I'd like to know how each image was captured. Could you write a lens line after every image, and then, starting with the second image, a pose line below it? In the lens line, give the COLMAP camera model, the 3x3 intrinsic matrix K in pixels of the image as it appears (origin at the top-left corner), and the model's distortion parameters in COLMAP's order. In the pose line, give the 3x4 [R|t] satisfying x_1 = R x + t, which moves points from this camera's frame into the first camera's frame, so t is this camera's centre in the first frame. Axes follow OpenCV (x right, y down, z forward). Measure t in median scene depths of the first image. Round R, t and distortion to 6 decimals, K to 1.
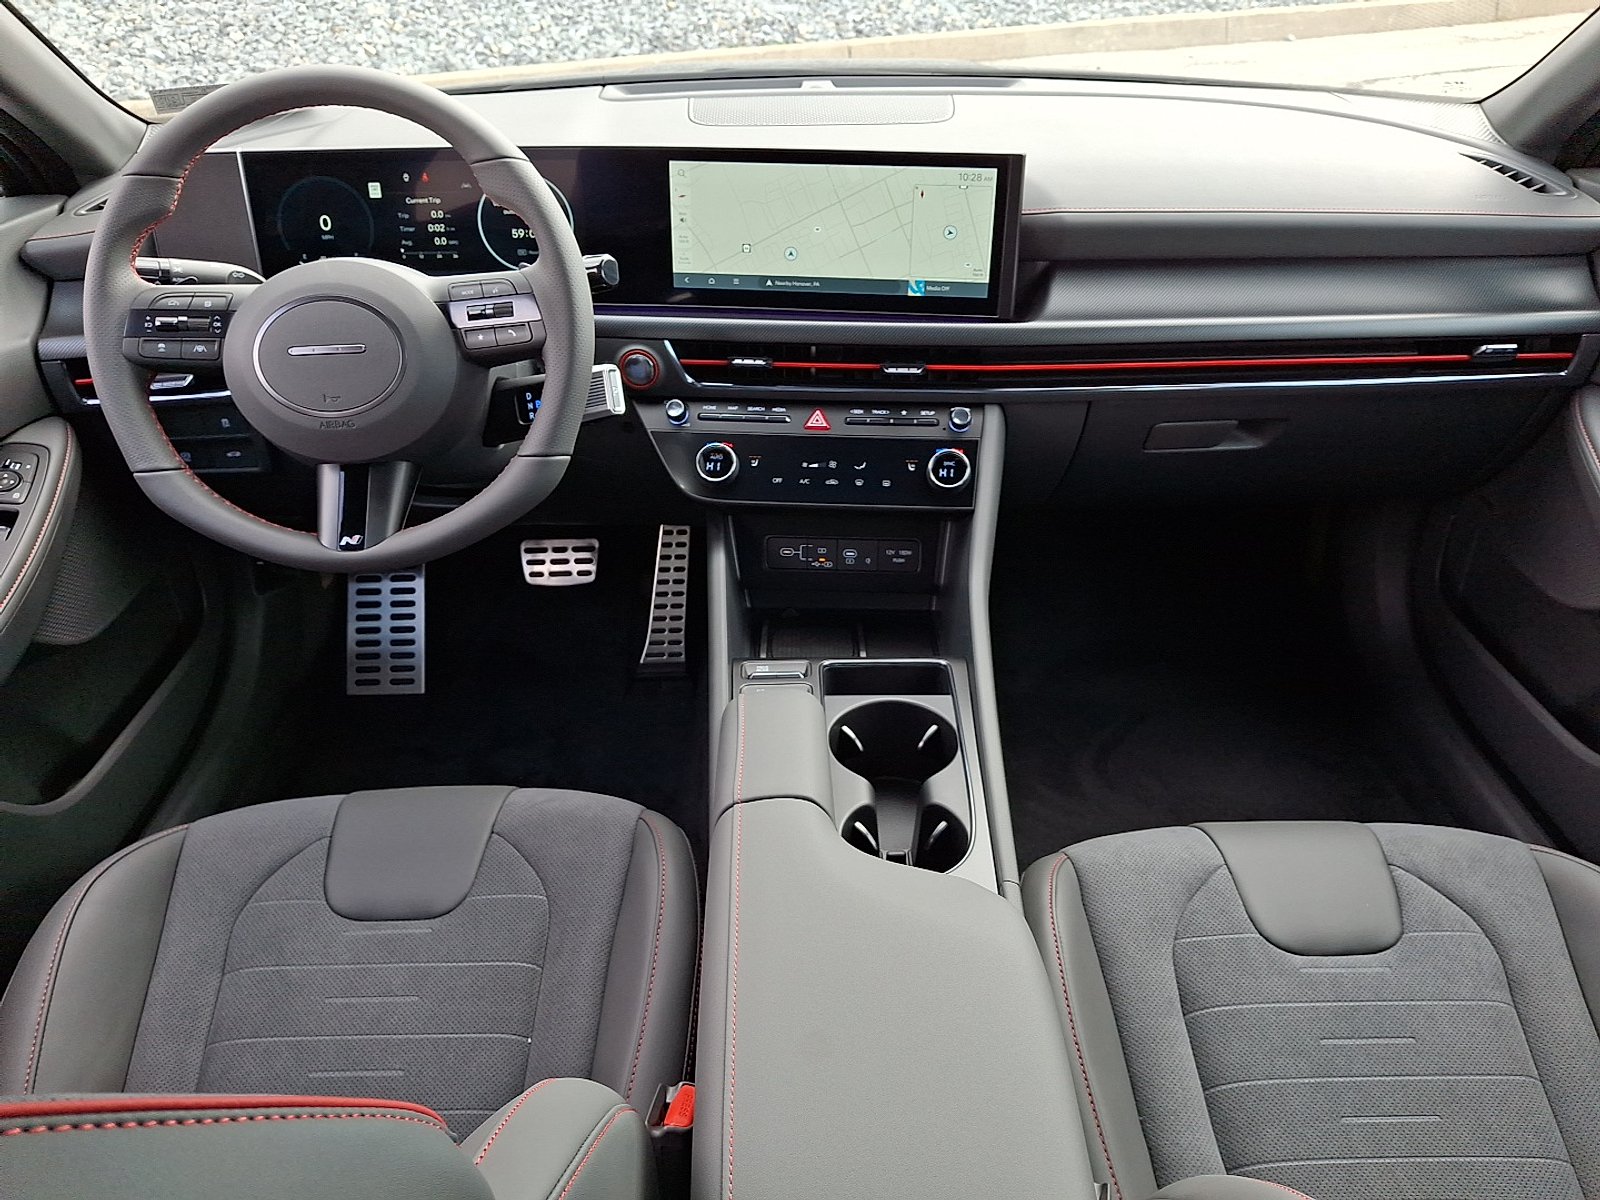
lens RADIAL K [[1219.5, 0, 815.6], [0, 1219.5, 615.9], [0, 0, 1]] dist [0.166449, -0.356474]
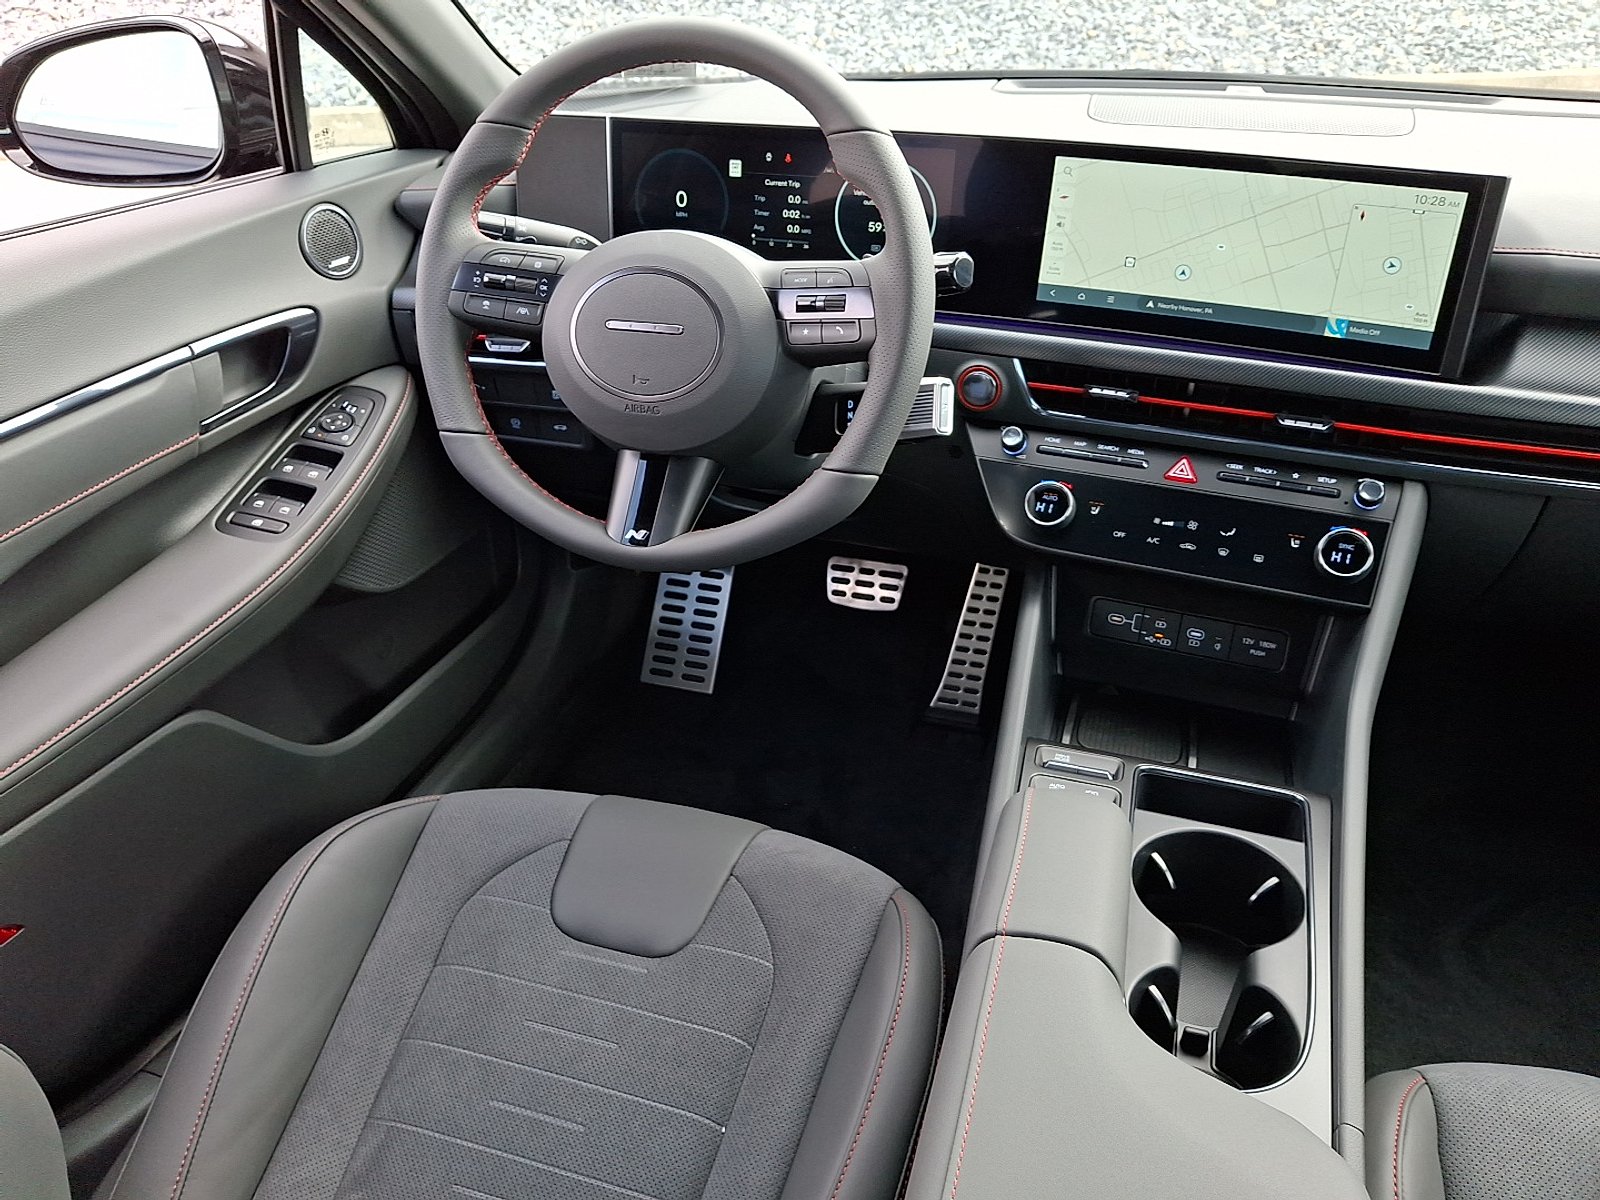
lens RADIAL K [[1199.0, 0, 805.5], [0, 1199.0, 592.5], [0, 0, 1]] dist [0.144073, -0.329812]
pose [[0.949646, 0.161945, -0.268230, -0.006845], [-0.171910, 0.985014, -0.013928, -0.023616], [0.261955, 0.059338, 0.963254, 0.148651]]
